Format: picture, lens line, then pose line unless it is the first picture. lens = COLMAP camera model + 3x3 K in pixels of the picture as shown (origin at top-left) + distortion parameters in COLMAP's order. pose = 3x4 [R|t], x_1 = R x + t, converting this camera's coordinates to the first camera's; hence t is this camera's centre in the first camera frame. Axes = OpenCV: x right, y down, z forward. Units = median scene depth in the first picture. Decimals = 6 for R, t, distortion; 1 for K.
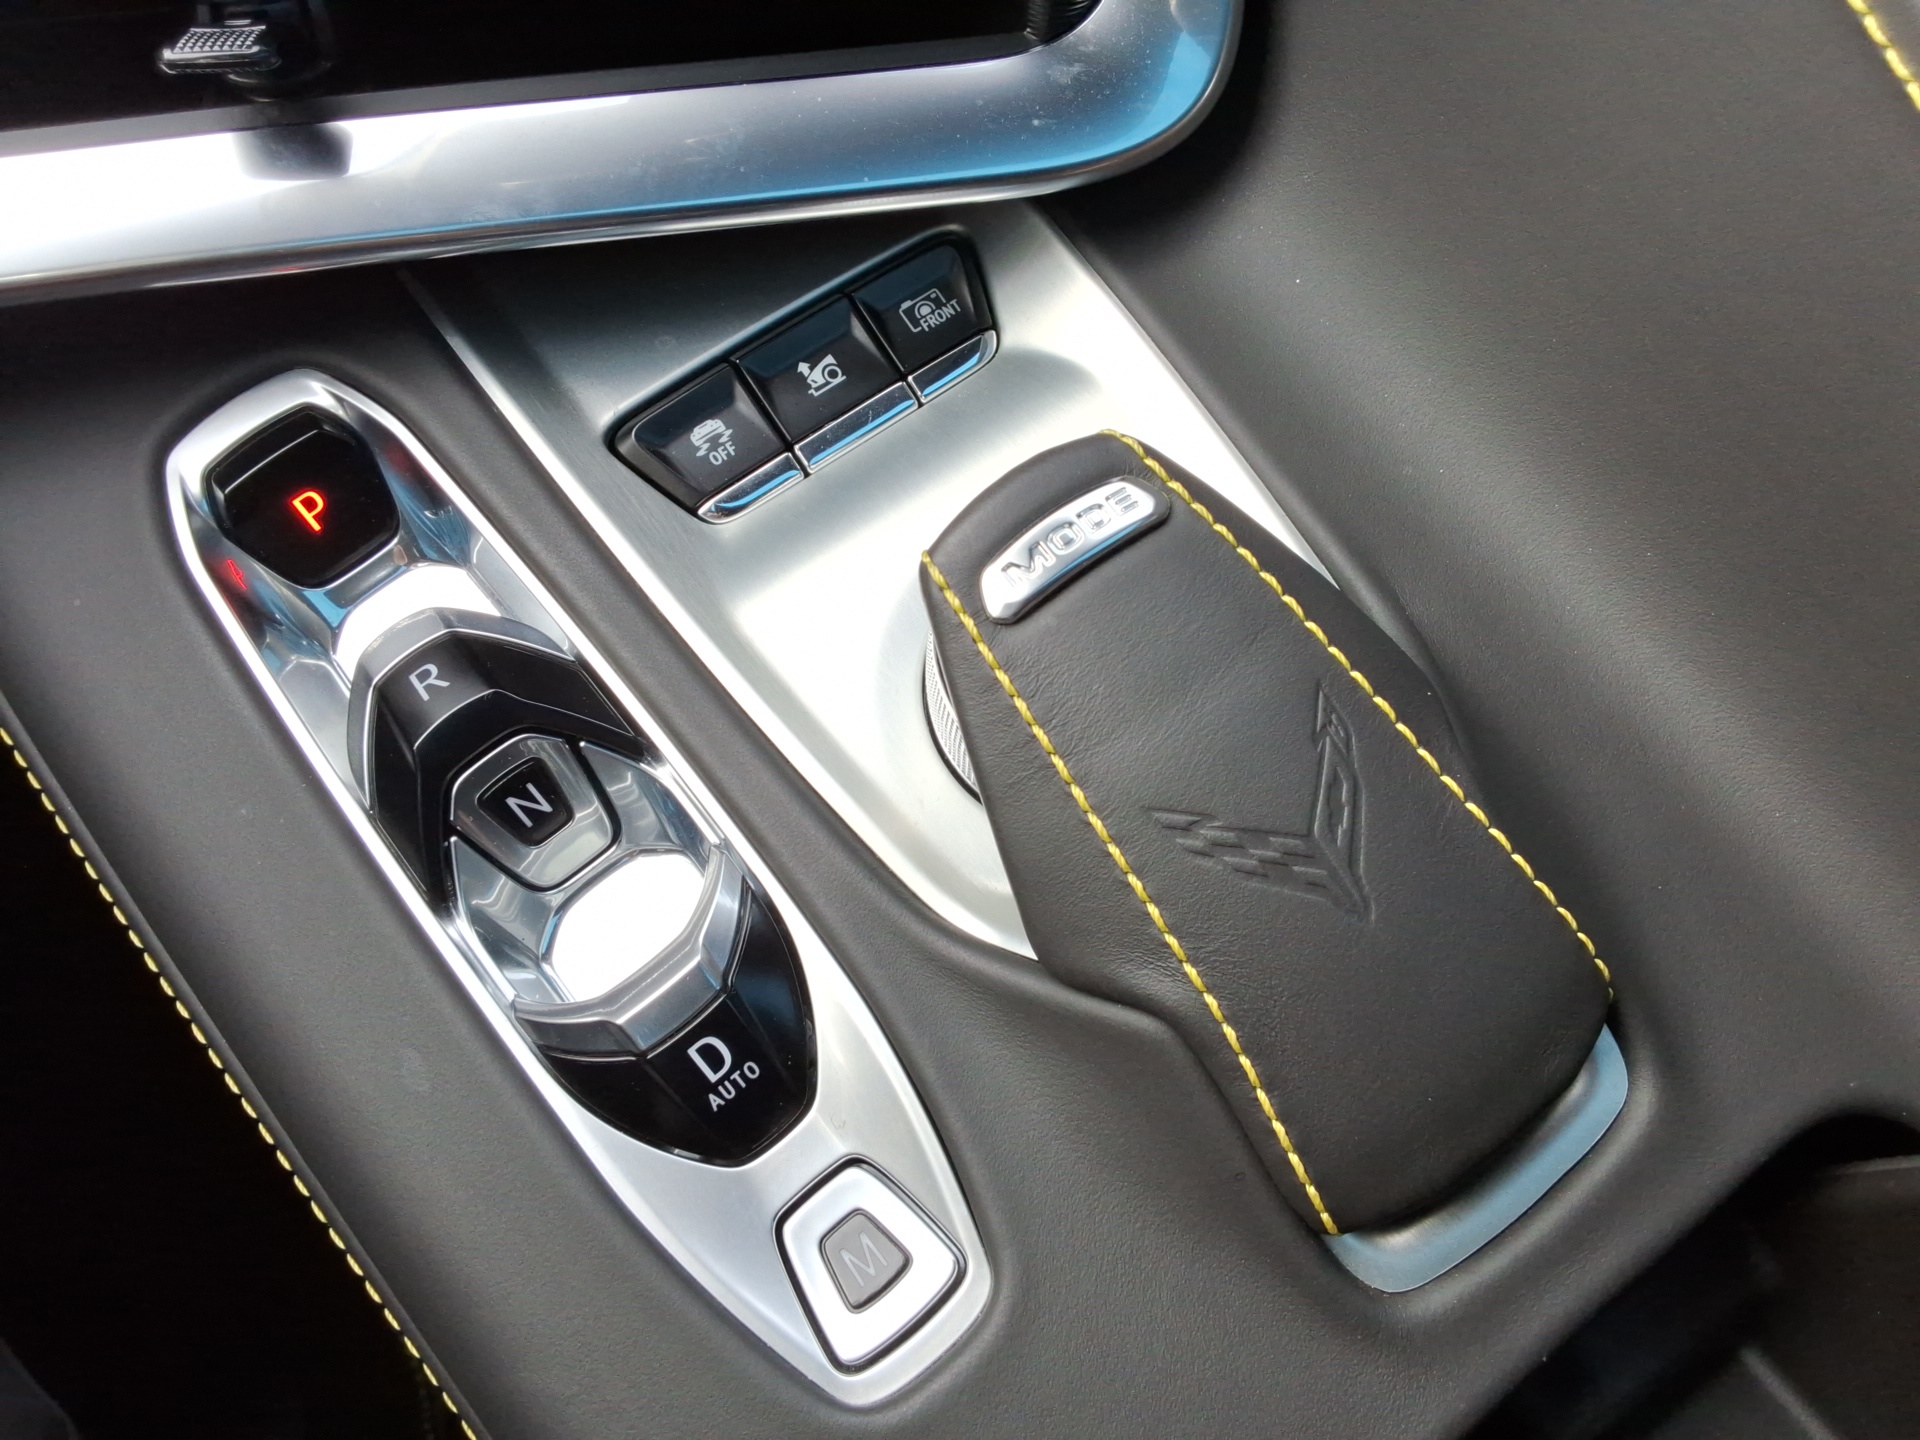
lens RADIAL K [[1537.8, 0, 977.2], [0, 1537.8, 686.4], [0, 0, 1]] dist [0.115084, -0.182899]
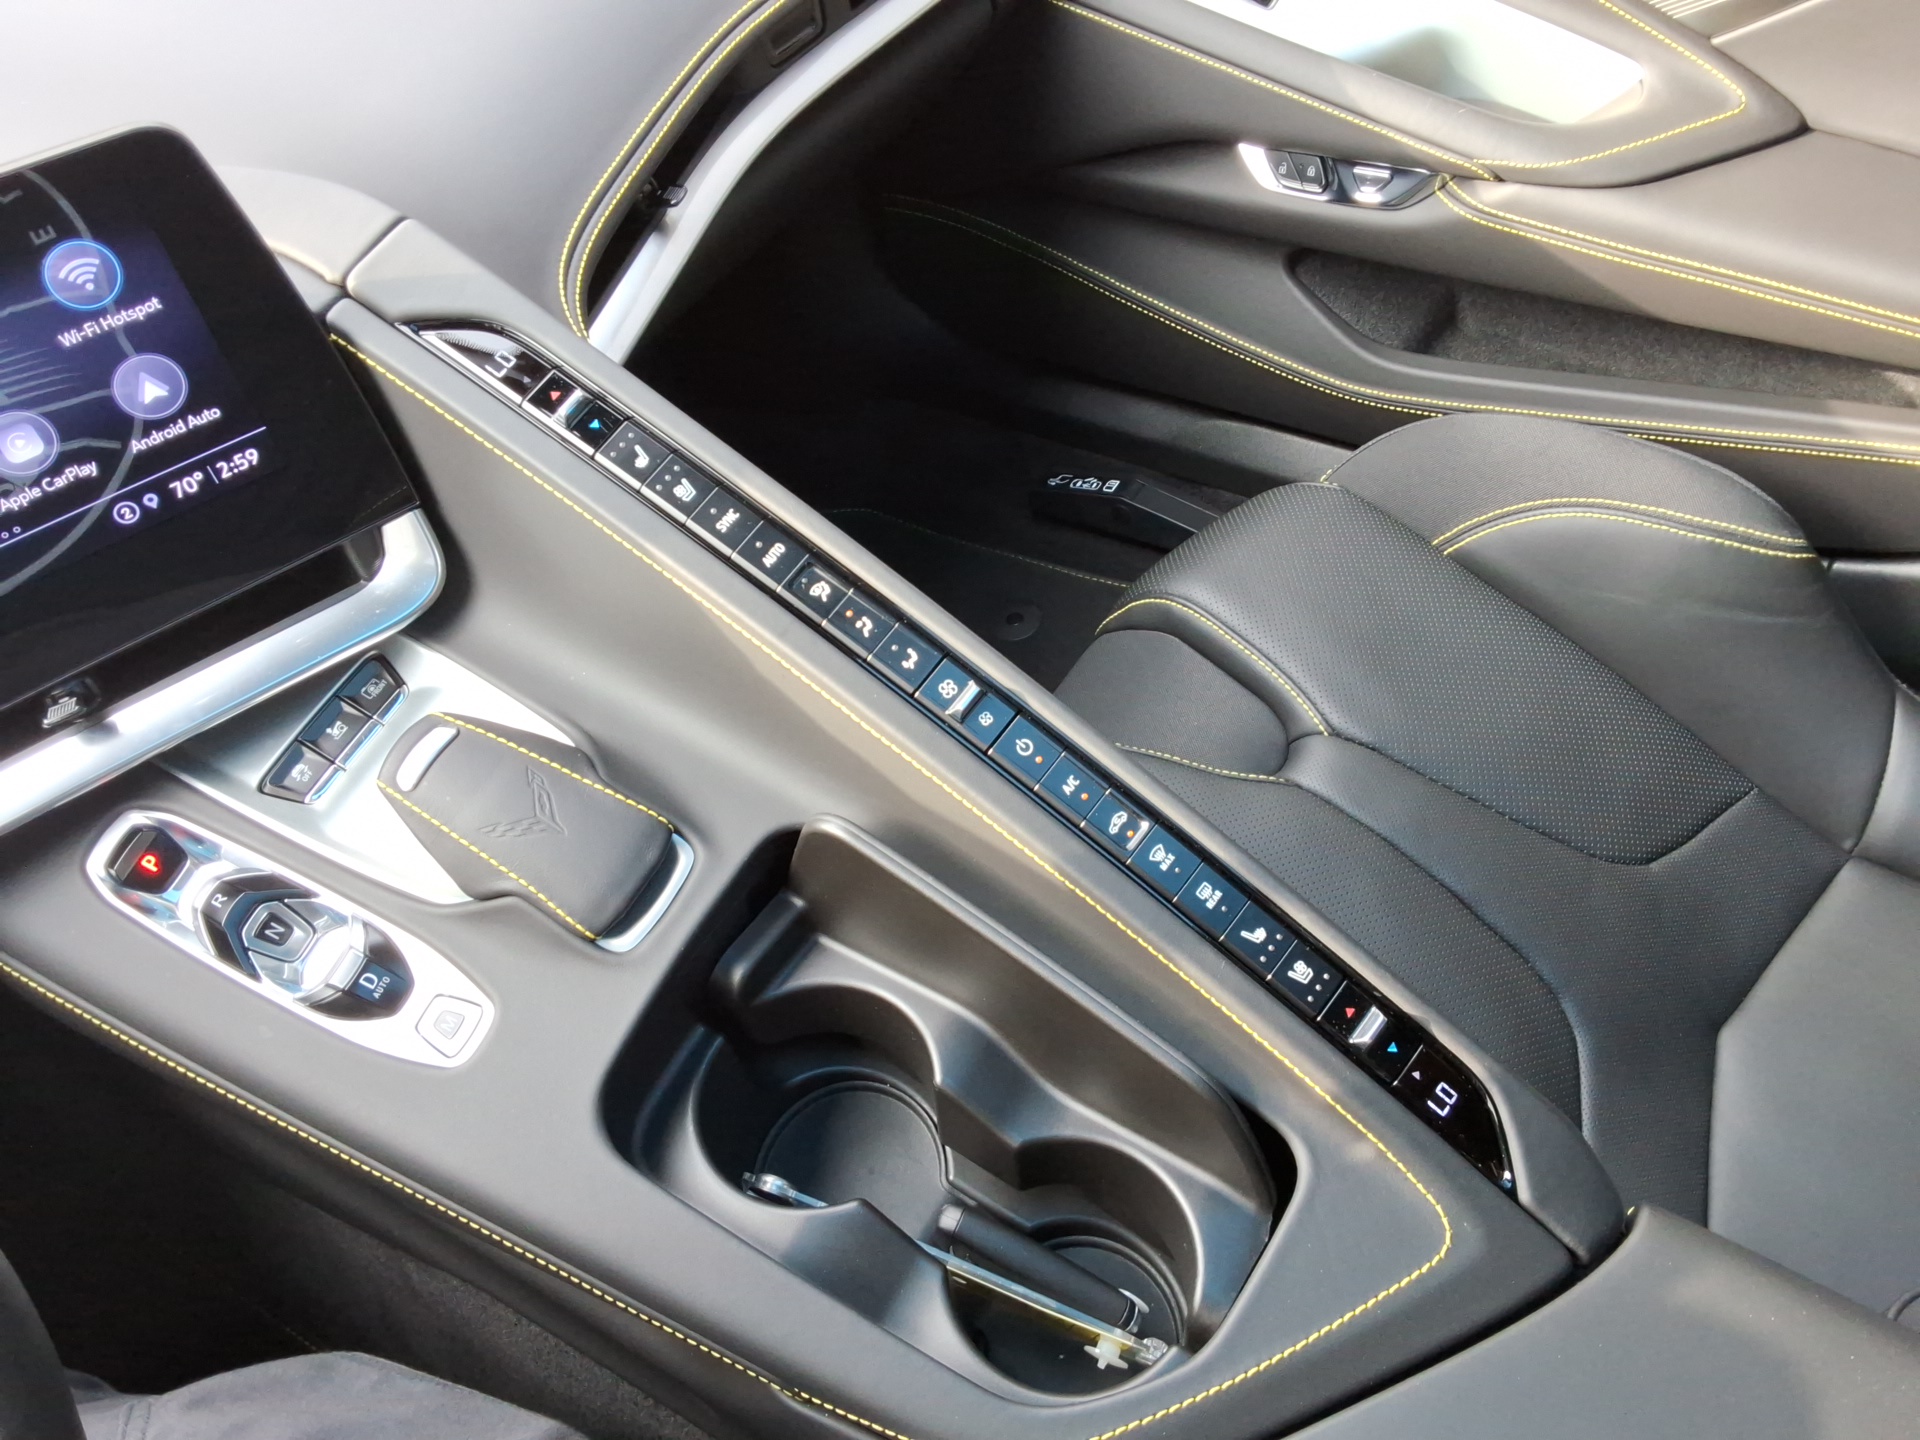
lens RADIAL K [[1537.8, 0, 977.2], [0, 1537.8, 686.4], [0, 0, 1]] dist [0.115084, -0.182899]
pose [[0.912787, -0.384888, 0.136682, 0.559781], [0.398412, 0.912734, -0.090467, 0.393339], [-0.089935, 0.137032, 0.986475, -1.669565]]
